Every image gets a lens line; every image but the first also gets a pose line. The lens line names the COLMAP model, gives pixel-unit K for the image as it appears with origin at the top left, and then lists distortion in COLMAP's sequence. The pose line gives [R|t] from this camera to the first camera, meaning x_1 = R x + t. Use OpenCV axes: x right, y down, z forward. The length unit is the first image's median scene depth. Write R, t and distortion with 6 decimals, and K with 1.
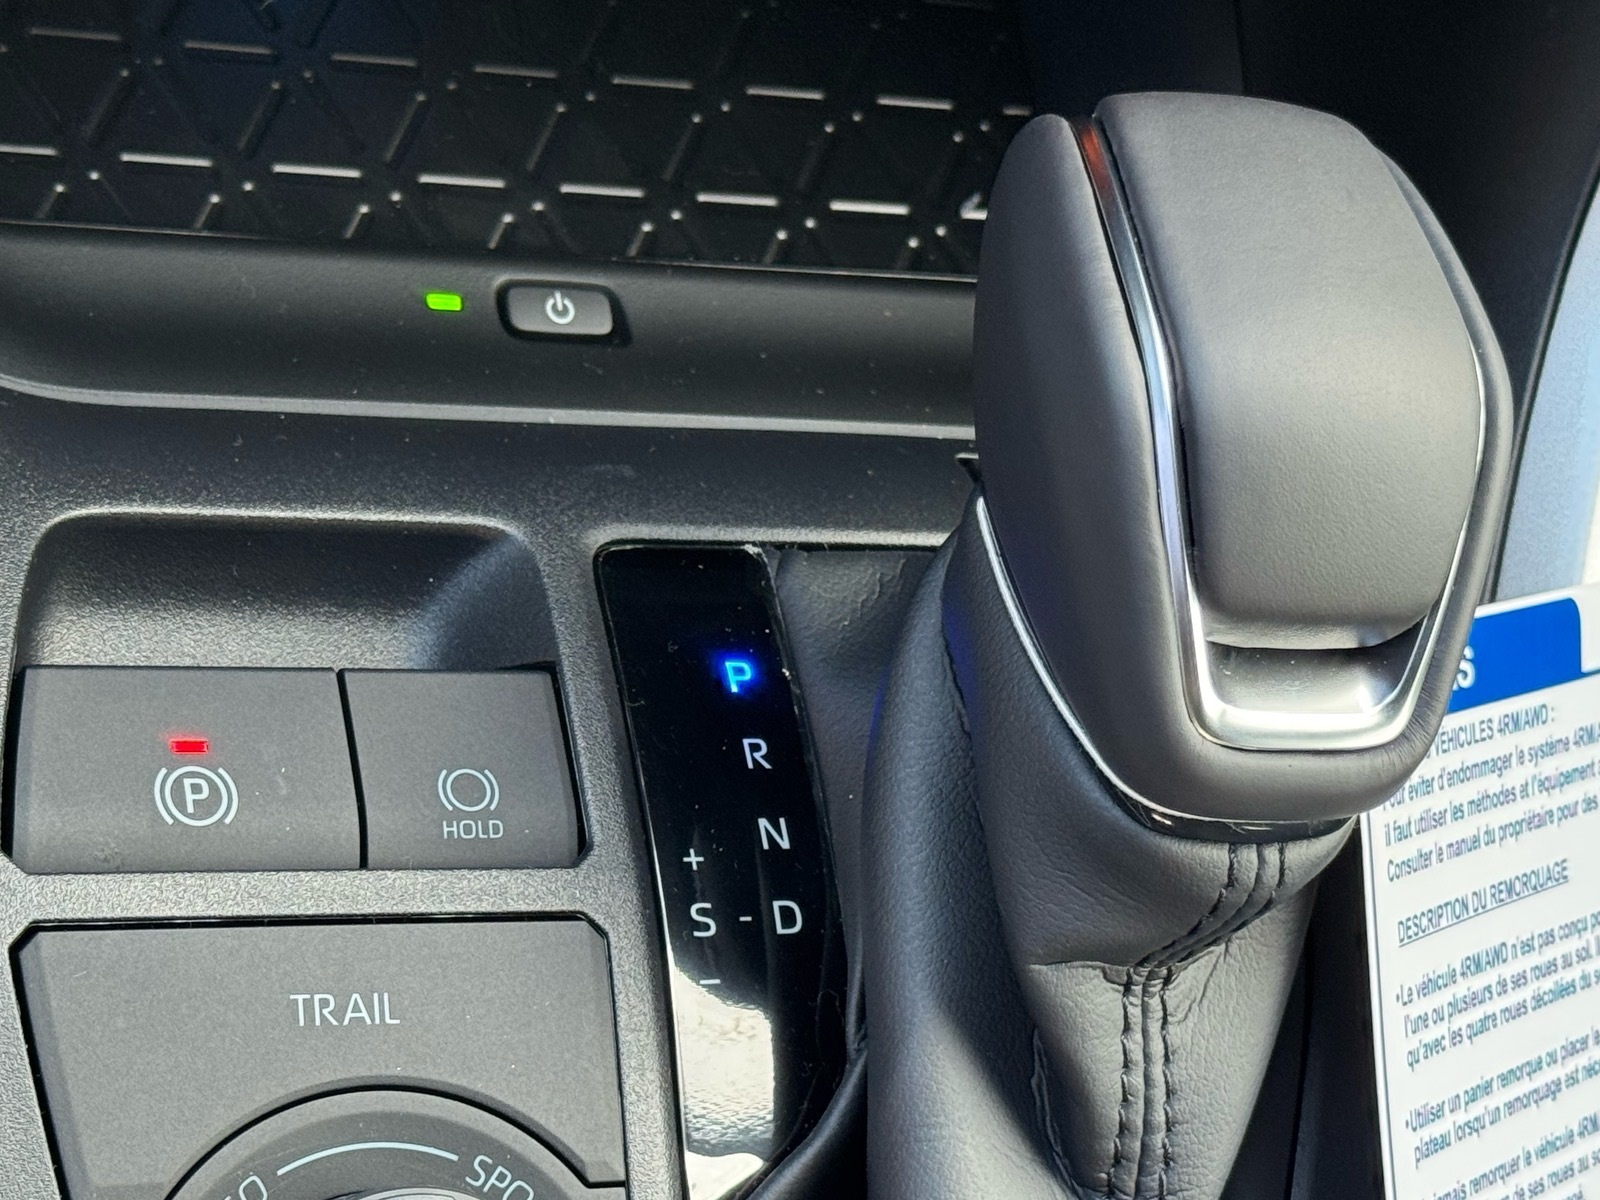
lens RADIAL K [[3985.9, 0, 800.0], [0, 3985.9, 600.0], [0, 0, 1]] dist [0.015567, 0.073413]
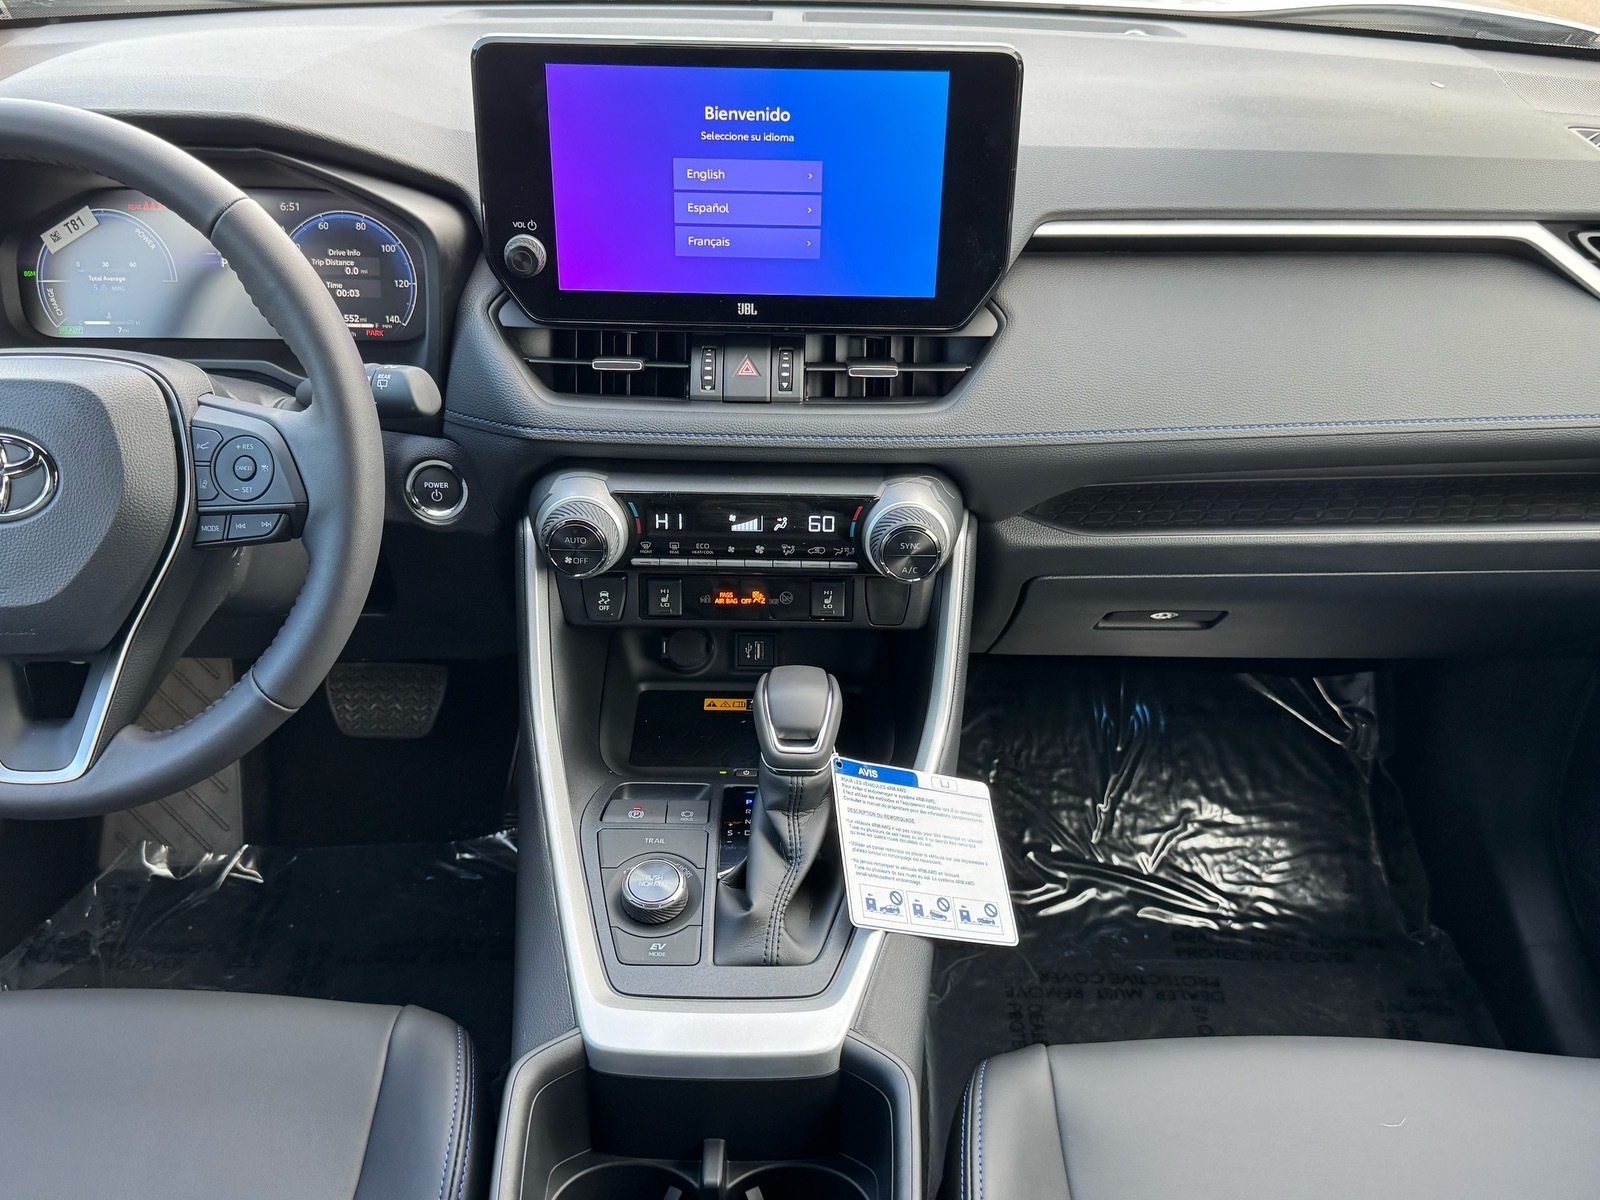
lens RADIAL K [[1552.8, 0, 800.0], [0, 1552.8, 600.0], [0, 0, 1]] dist [0.200479, -0.459303]
pose [[0.904663, -0.243356, -0.349802, 0.882468], [0.006331, 0.828474, -0.559992, 1.009268], [0.426080, 0.504389, 0.751031, -0.700850]]
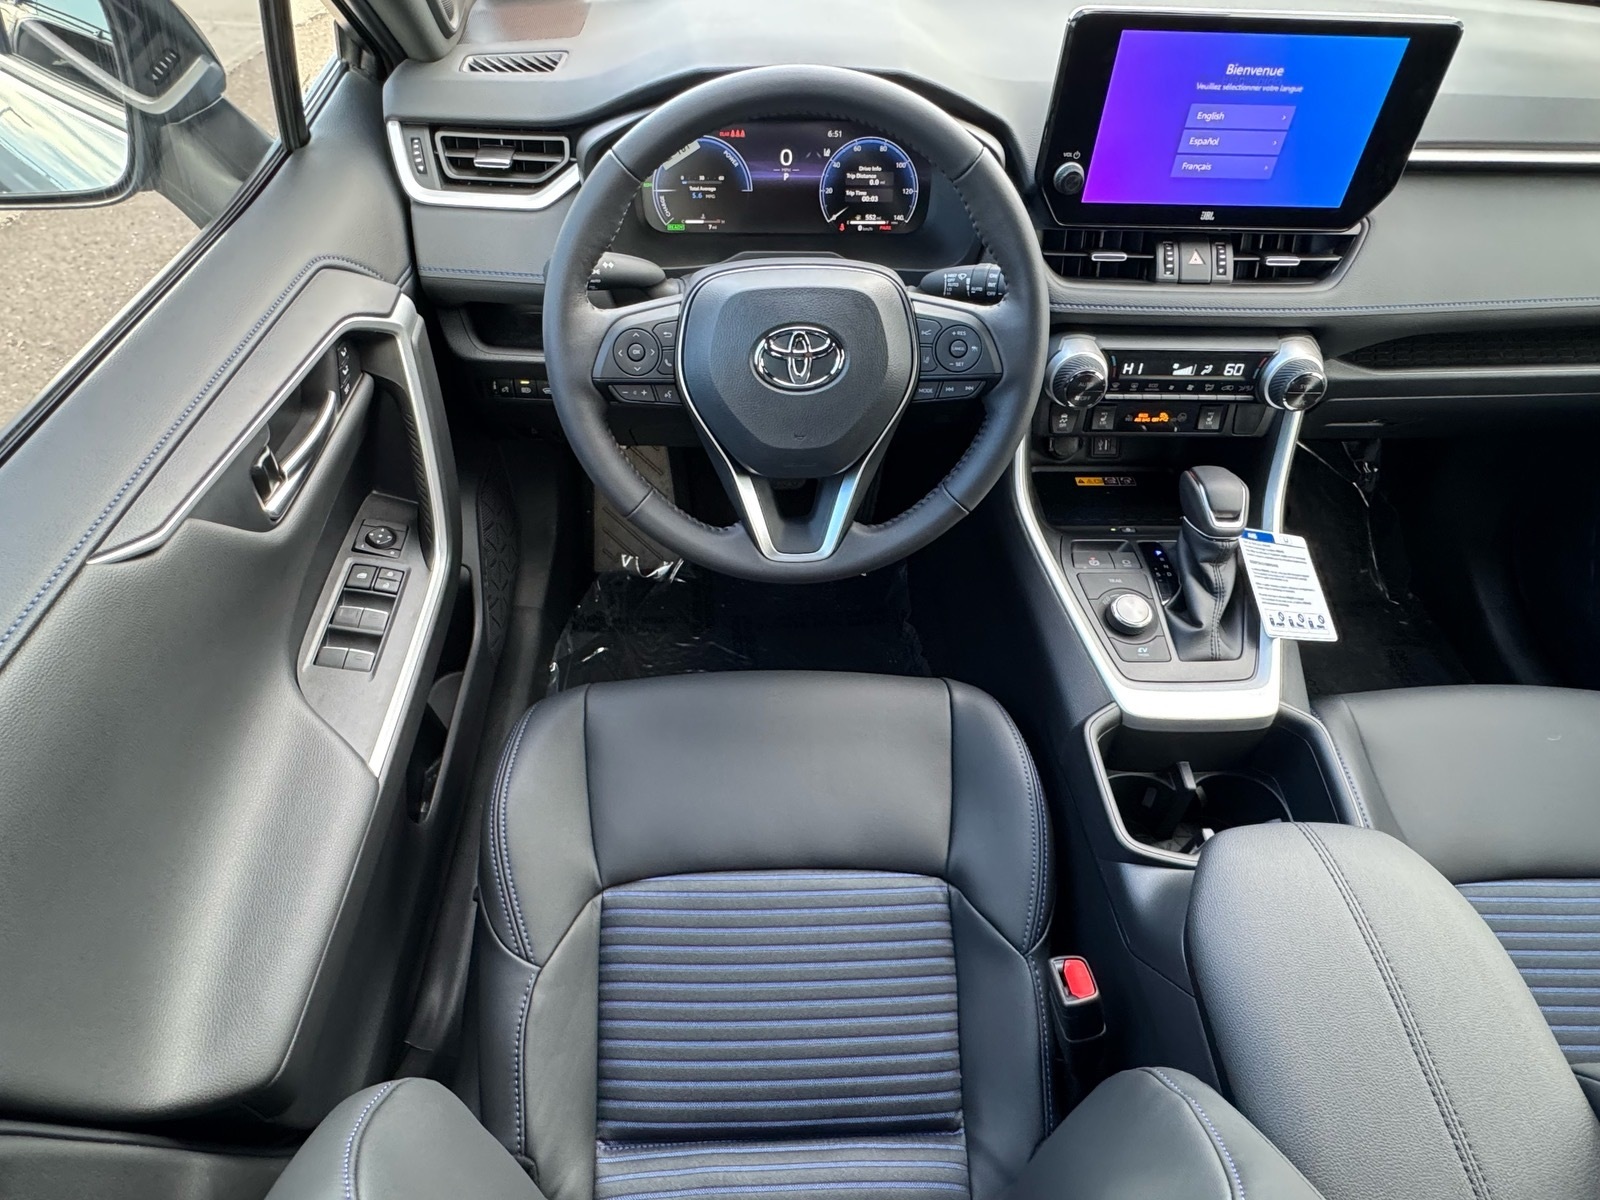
lens RADIAL K [[941.0, 0, 772.8], [0, 941.0, 603.9], [0, 0, 1]] dist [-0.002237, -0.000473]
pose [[0.917017, -0.160699, -0.365042, -0.056422], [0.035392, 0.944416, -0.326843, 0.766289], [0.397275, 0.286801, 0.871733, -1.040486]]
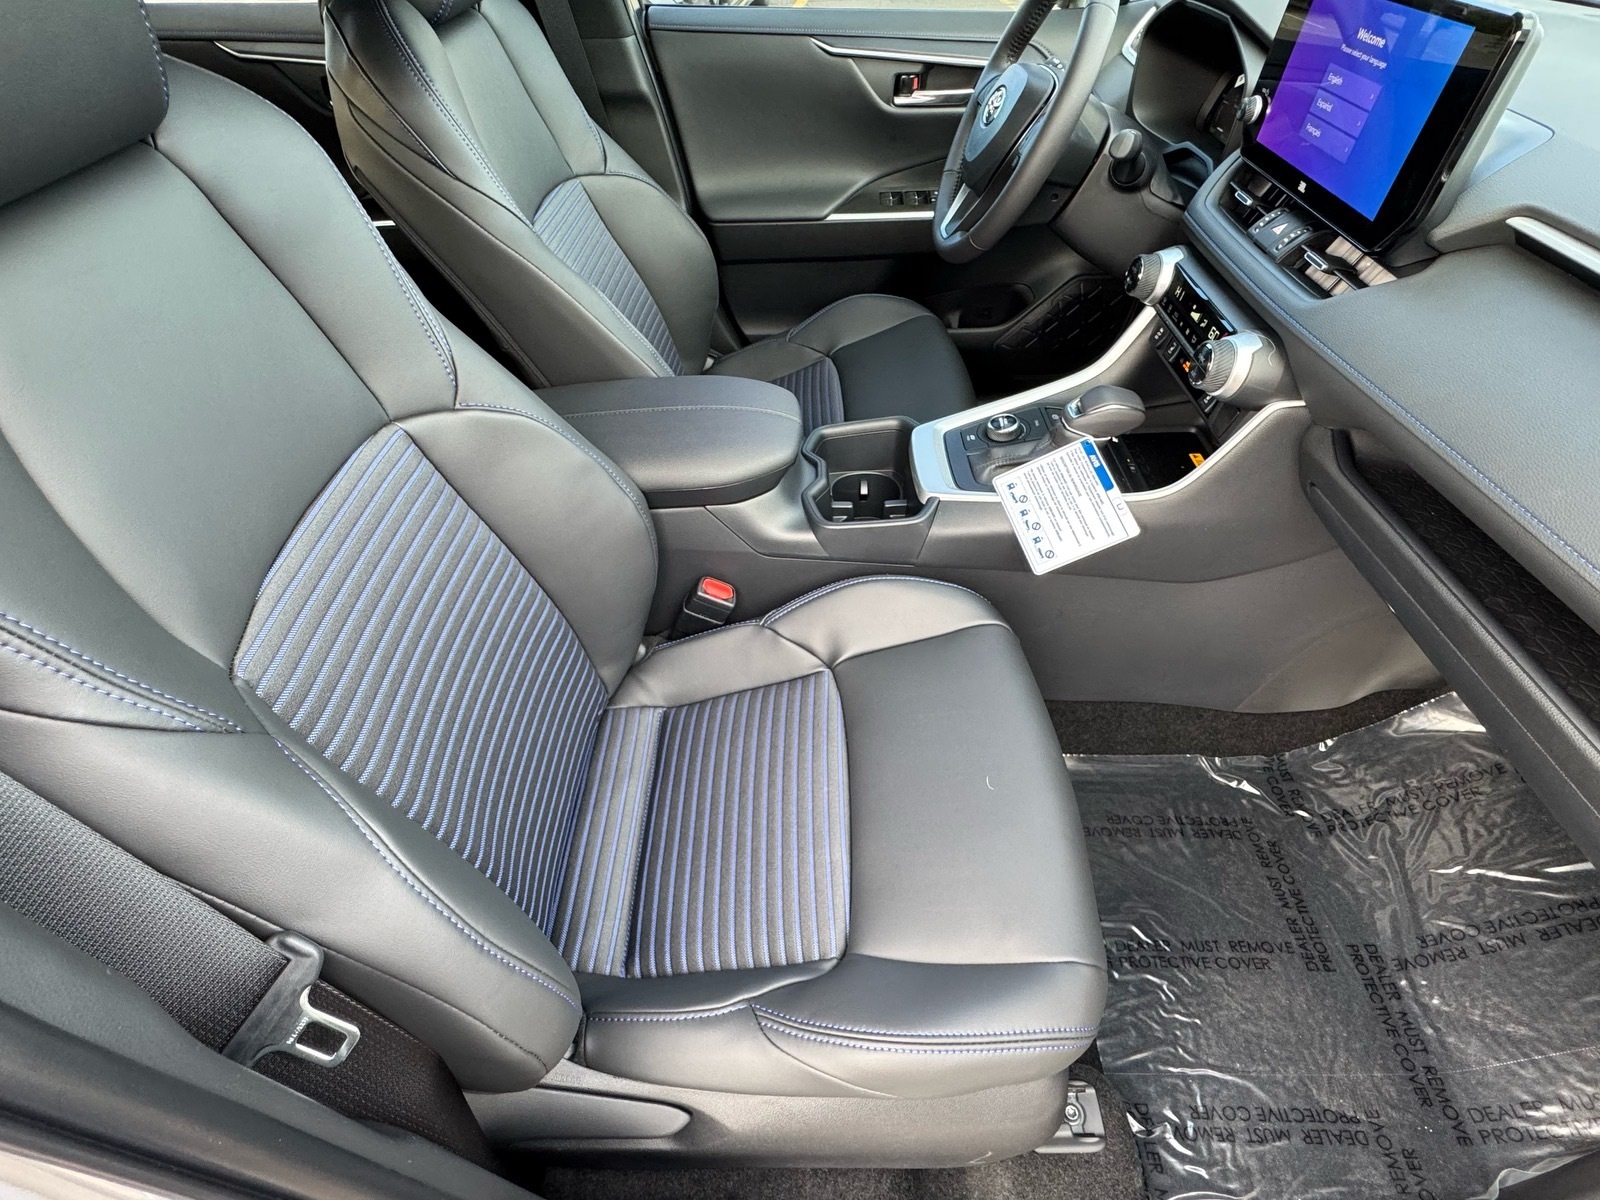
lens RADIAL K [[802.8, 0, 800.0], [0, 802.8, 600.0], [0, 0, 1]] dist [-0.002340, -0.000430]
pose [[-0.183776, 0.329475, -0.926106, 2.113867], [-0.902388, 0.317039, 0.291860, 0.194703], [0.389773, 0.889344, 0.239050, 0.622424]]
